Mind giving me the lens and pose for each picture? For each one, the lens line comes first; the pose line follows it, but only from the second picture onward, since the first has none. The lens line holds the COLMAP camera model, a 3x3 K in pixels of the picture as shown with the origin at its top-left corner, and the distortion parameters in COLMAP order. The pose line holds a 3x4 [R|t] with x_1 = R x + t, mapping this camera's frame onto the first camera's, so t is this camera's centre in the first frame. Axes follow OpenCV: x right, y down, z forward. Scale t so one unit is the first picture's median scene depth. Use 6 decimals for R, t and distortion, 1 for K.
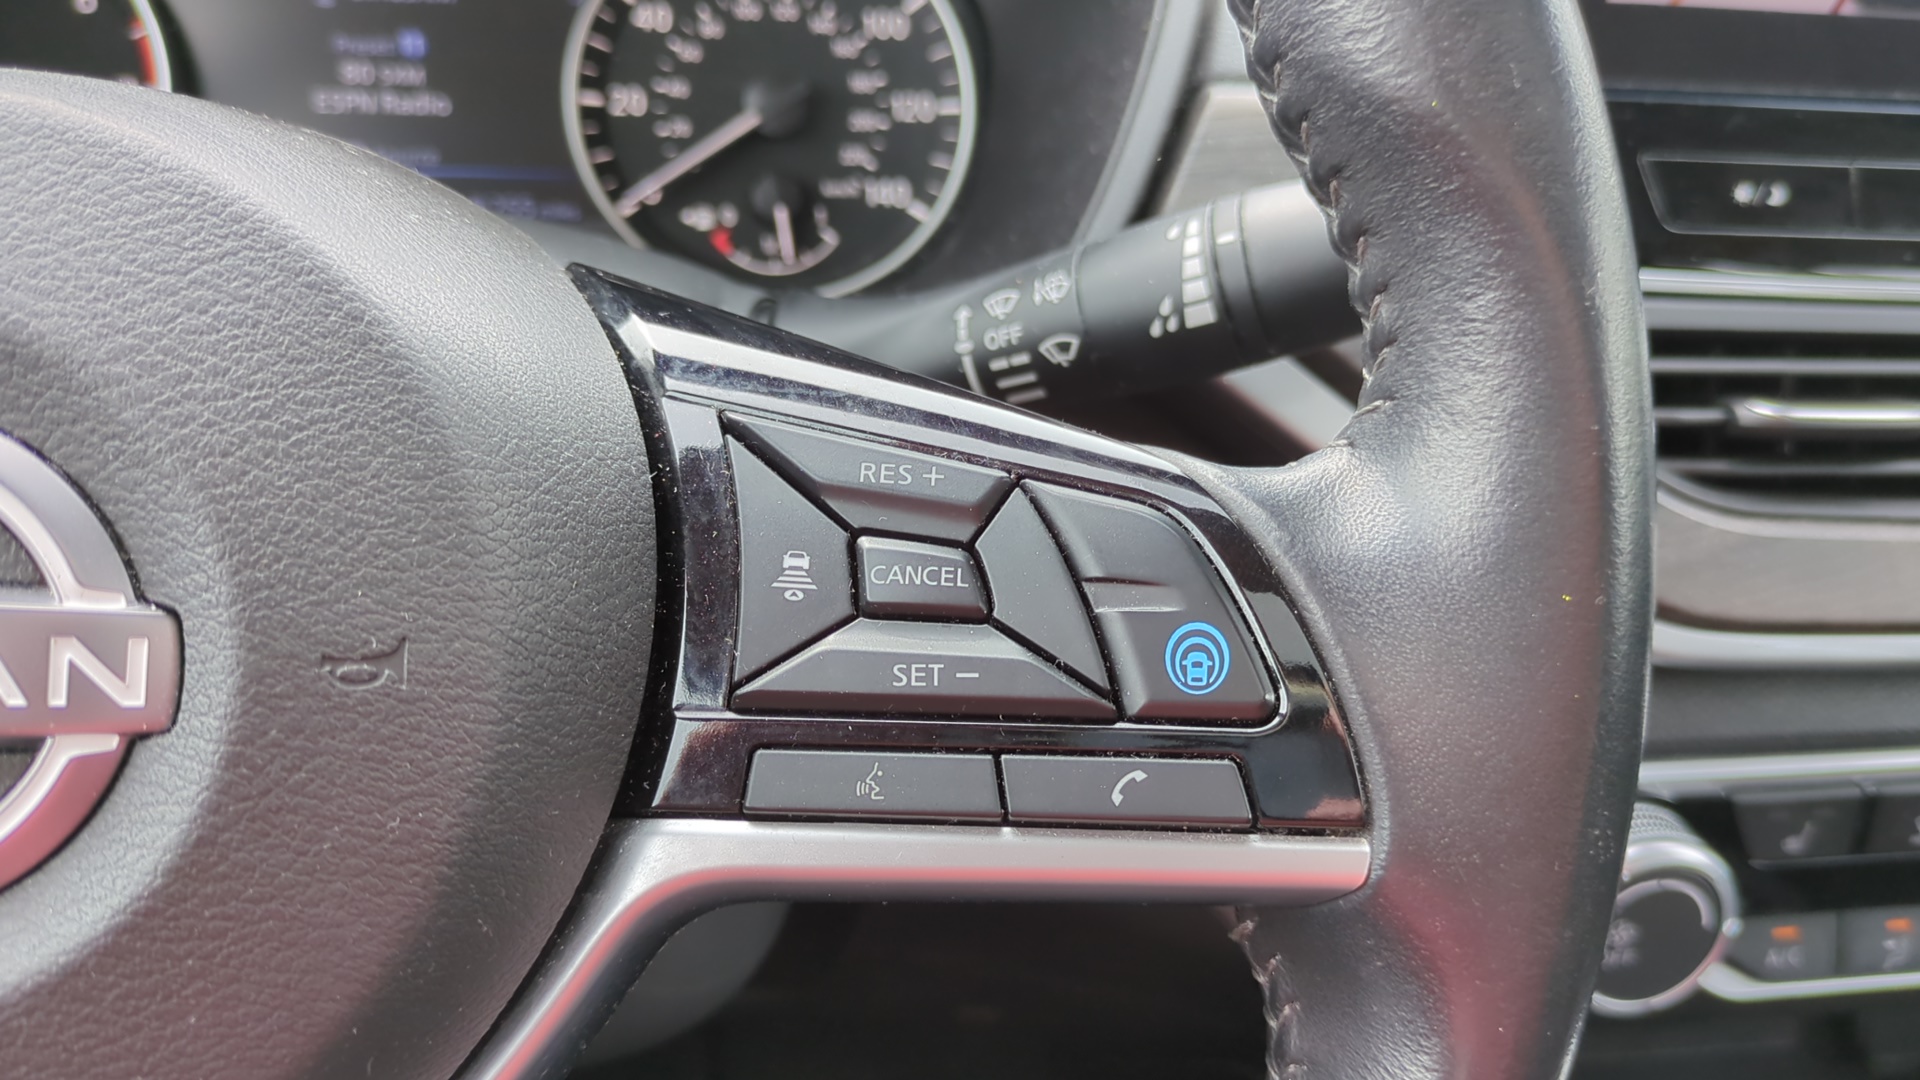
lens RADIAL K [[1642.9, 0, 966.6], [0, 1642.9, 529.4], [0, 0, 1]] dist [0.030588, -0.017860]
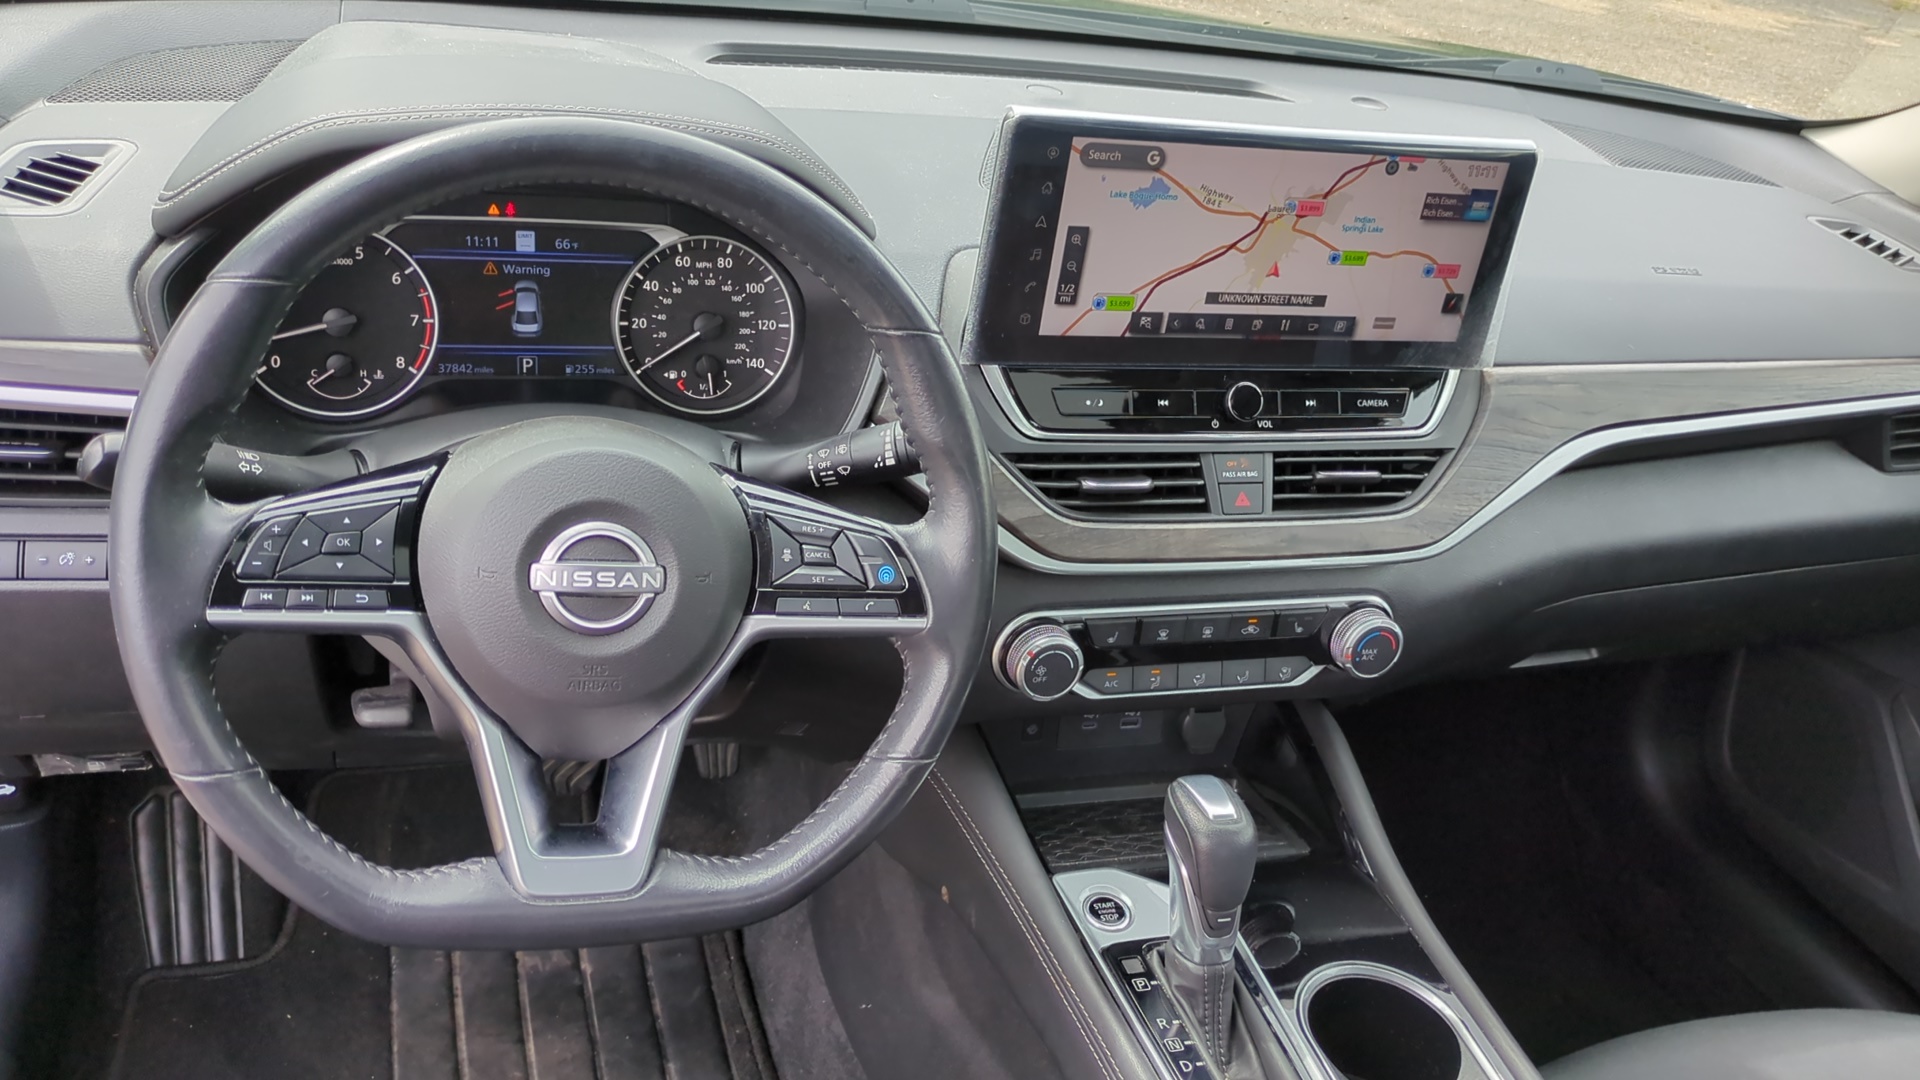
lens RADIAL K [[1642.9, 0, 966.6], [0, 1642.9, 529.4], [0, 0, 1]] dist [0.030588, -0.017860]
pose [[0.984639, 0.001257, 0.174600, -0.162642], [-0.011564, 0.998248, 0.058027, -0.118384], [-0.174222, -0.059154, 0.982928, -1.314049]]
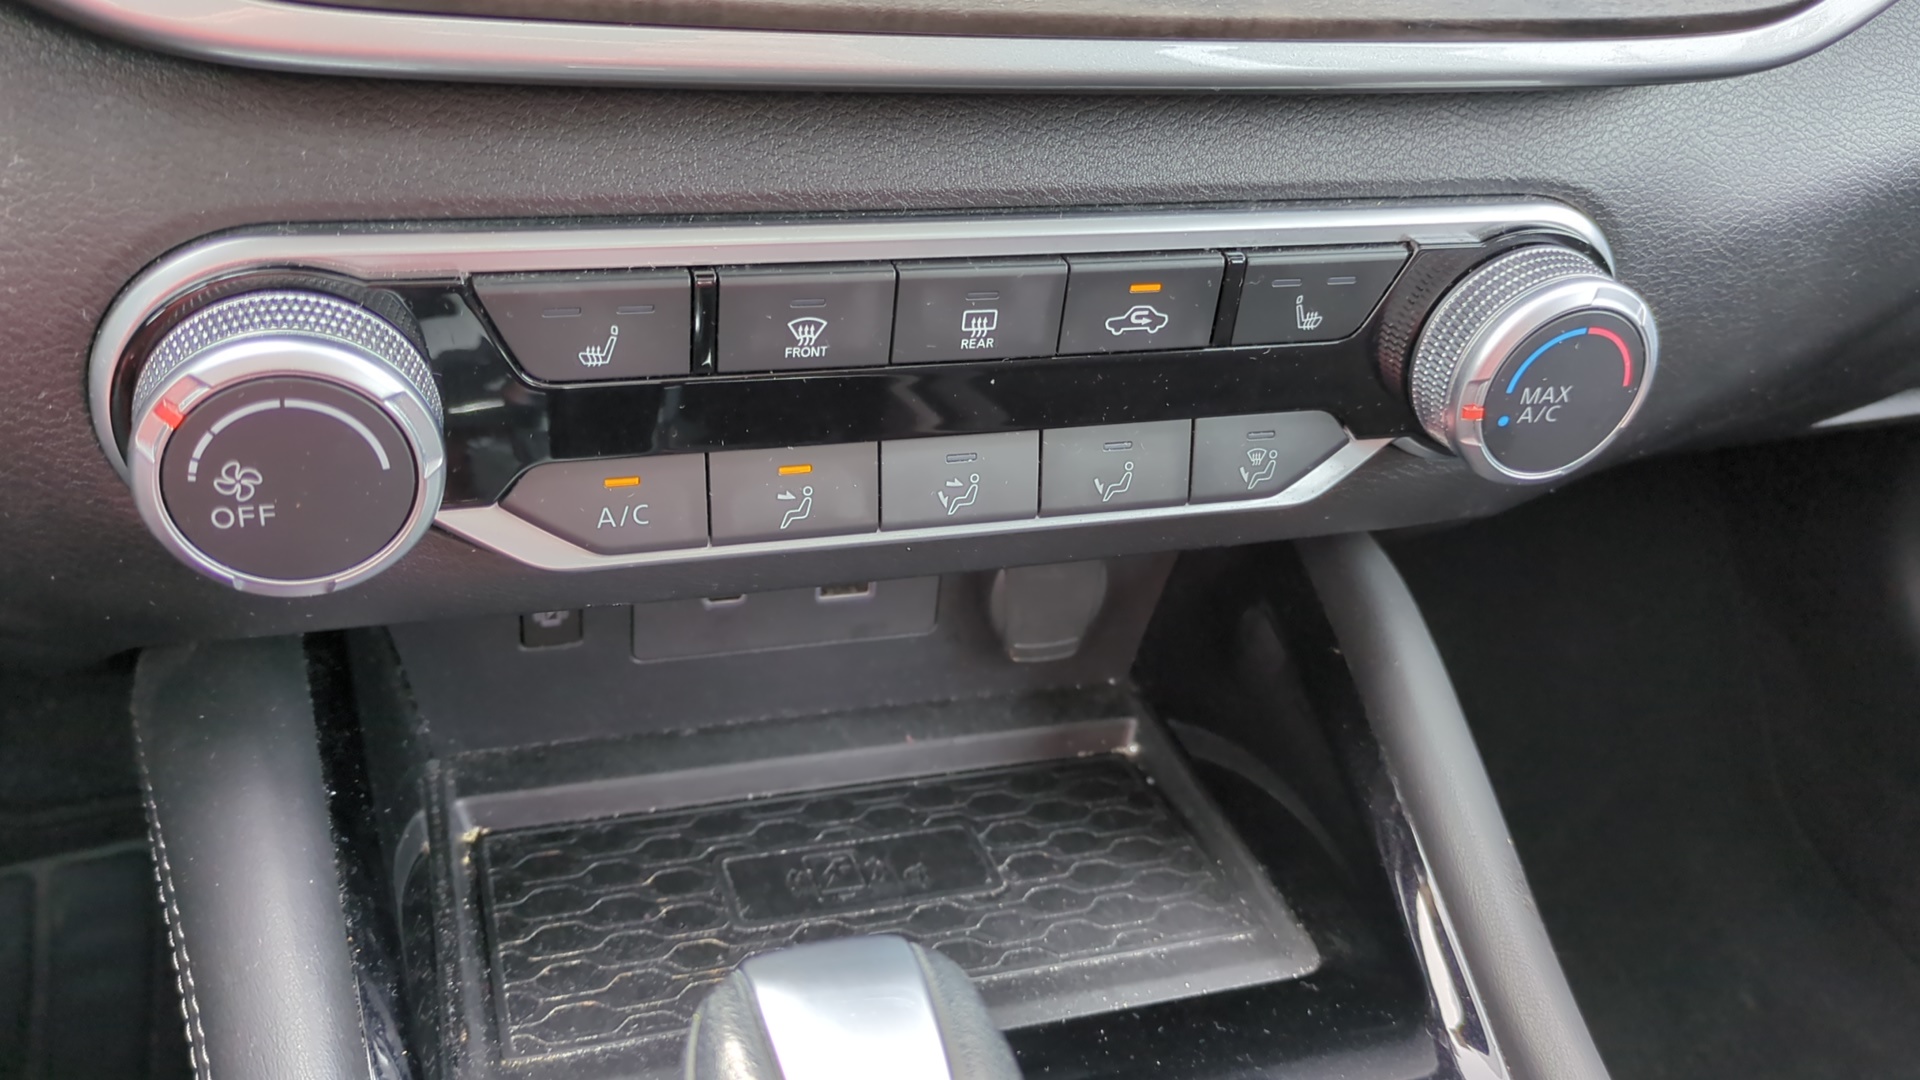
lens RADIAL K [[1642.9, 0, 966.6], [0, 1642.9, 529.4], [0, 0, 1]] dist [0.030588, -0.017860]
pose [[0.985780, -0.028823, 0.165552, 0.453938], [-0.008298, 0.975630, 0.219265, 0.089615], [-0.167838, -0.217521, 0.961517, 0.237149]]
